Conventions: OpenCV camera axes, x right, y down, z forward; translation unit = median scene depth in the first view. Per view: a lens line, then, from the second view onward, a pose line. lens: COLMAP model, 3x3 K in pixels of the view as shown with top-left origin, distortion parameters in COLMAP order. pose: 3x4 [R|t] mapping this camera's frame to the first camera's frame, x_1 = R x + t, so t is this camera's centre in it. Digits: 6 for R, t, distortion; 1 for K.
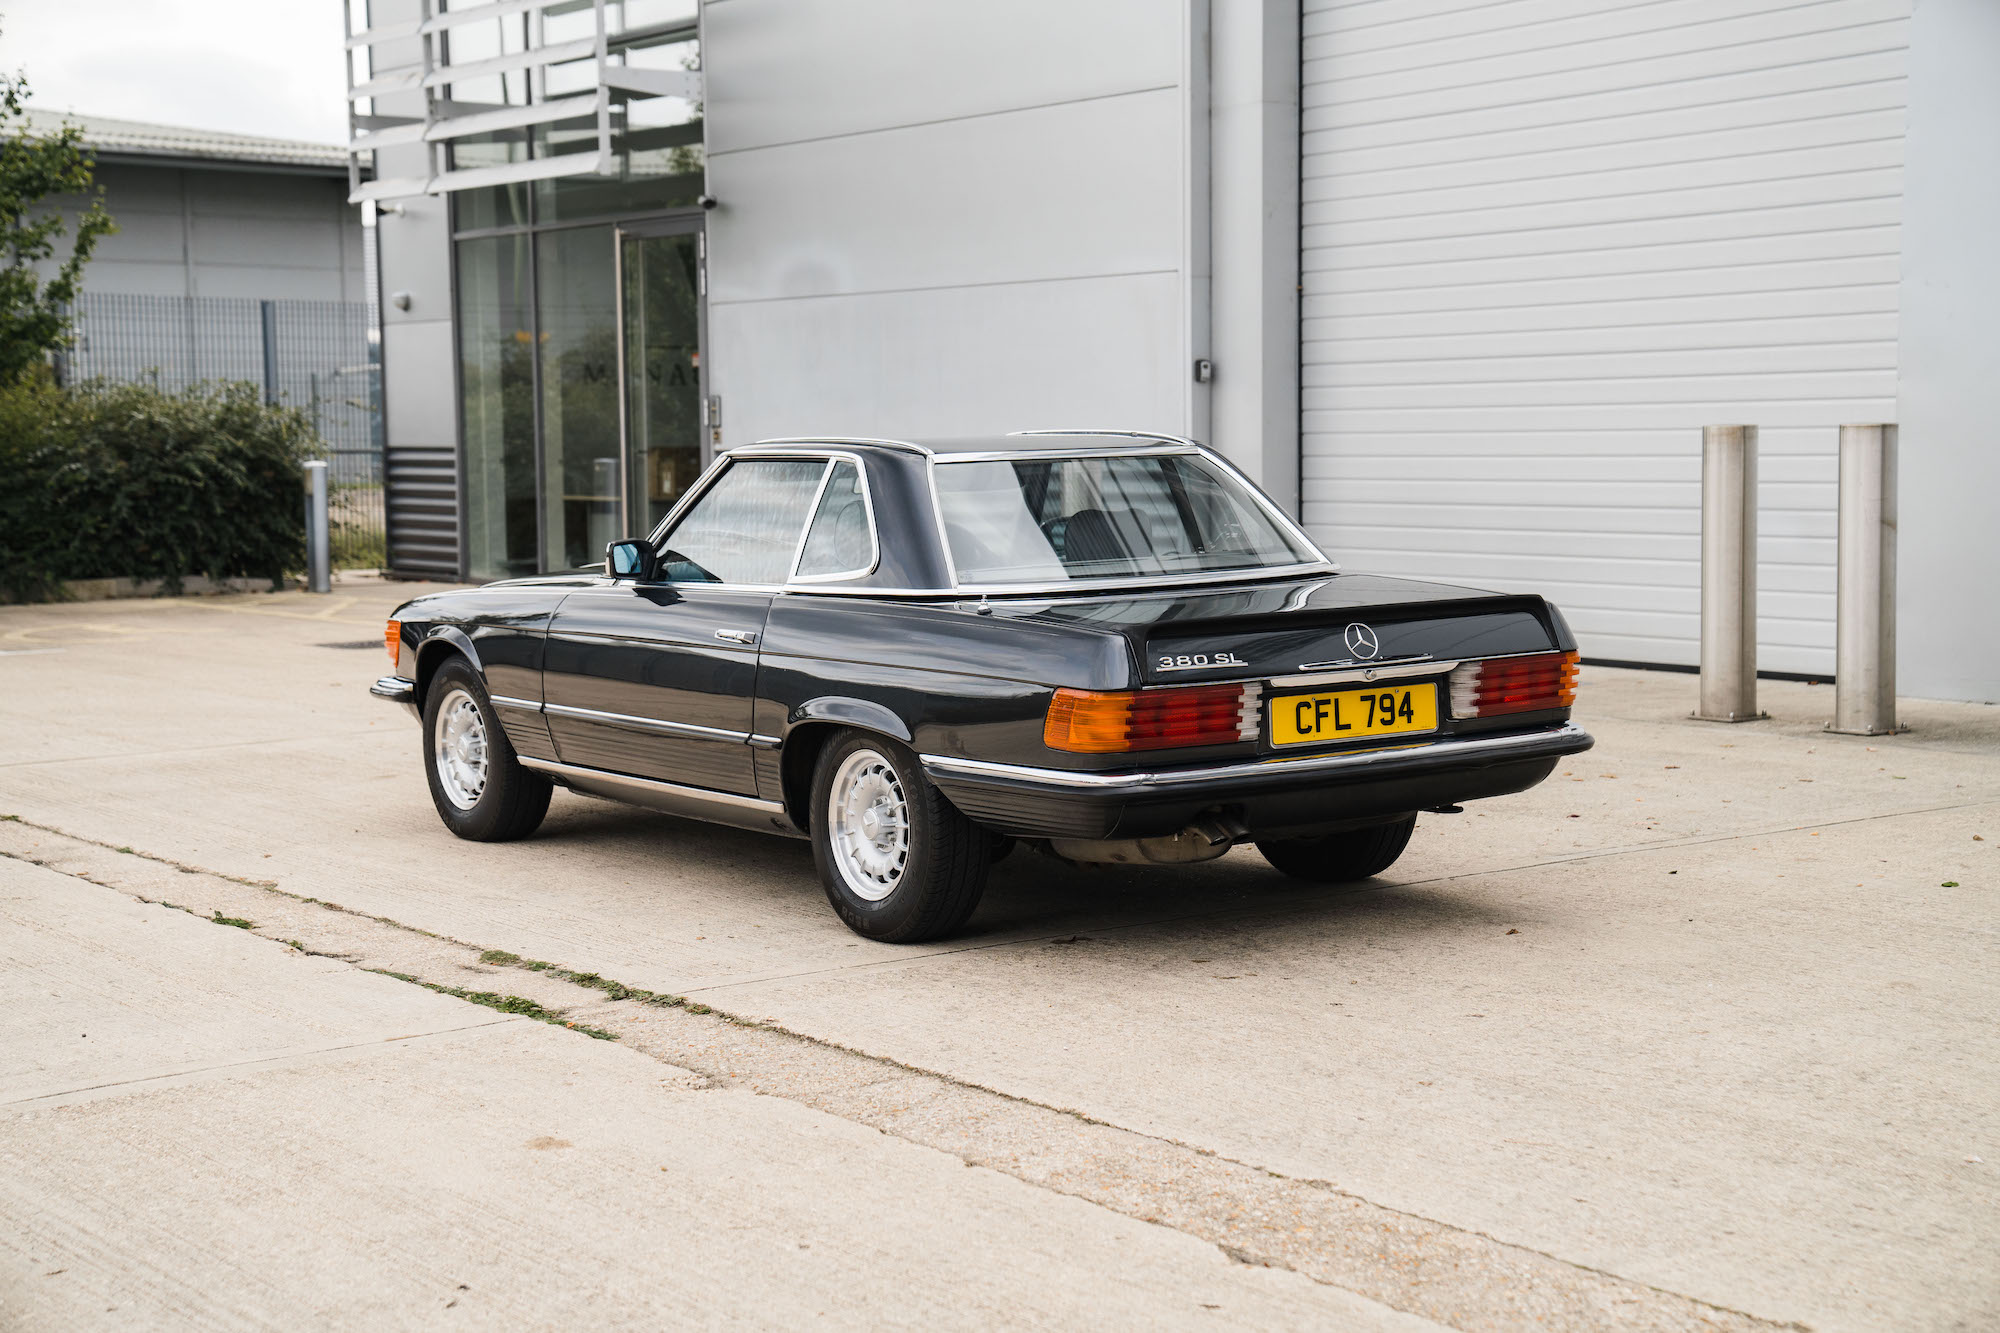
lens RADIAL K [[2969.5, 0, 1000.0], [0, 2969.5, 666.5], [0, 0, 1]] dist [0.223416, 0.030386]
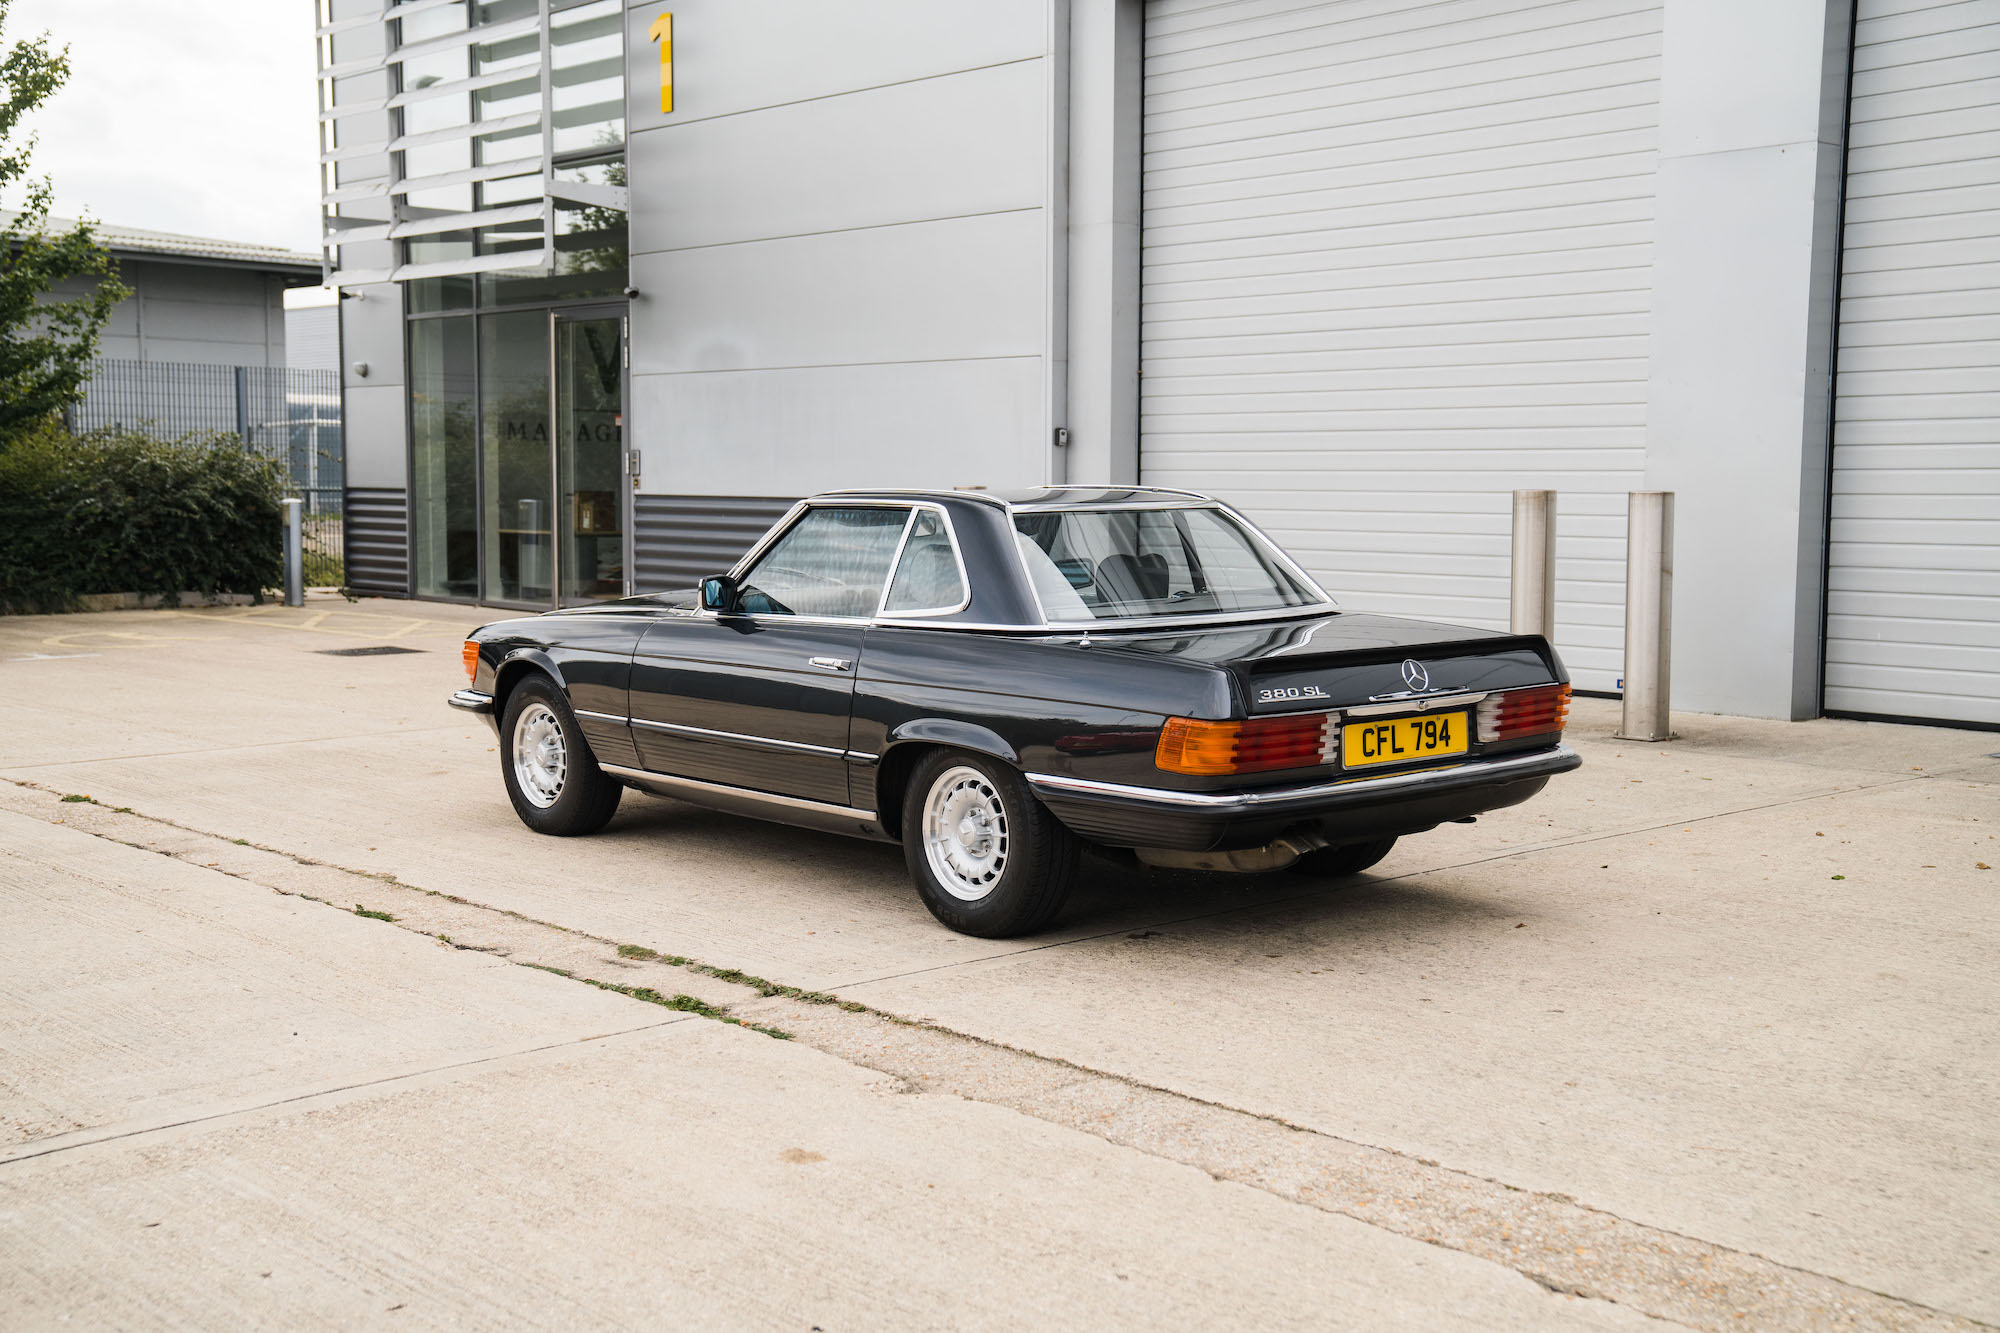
lens RADIAL K [[2276.8, 0, 1004.9], [0, 2276.8, 668.7], [0, 0, 1]] dist [0.080385, 0.038670]
pose [[0.994321, 0.007404, 0.106161, -0.077638], [-0.007681, 0.999968, 0.002200, -0.007178], [-0.106141, -0.003003, 0.994347, 0.088951]]
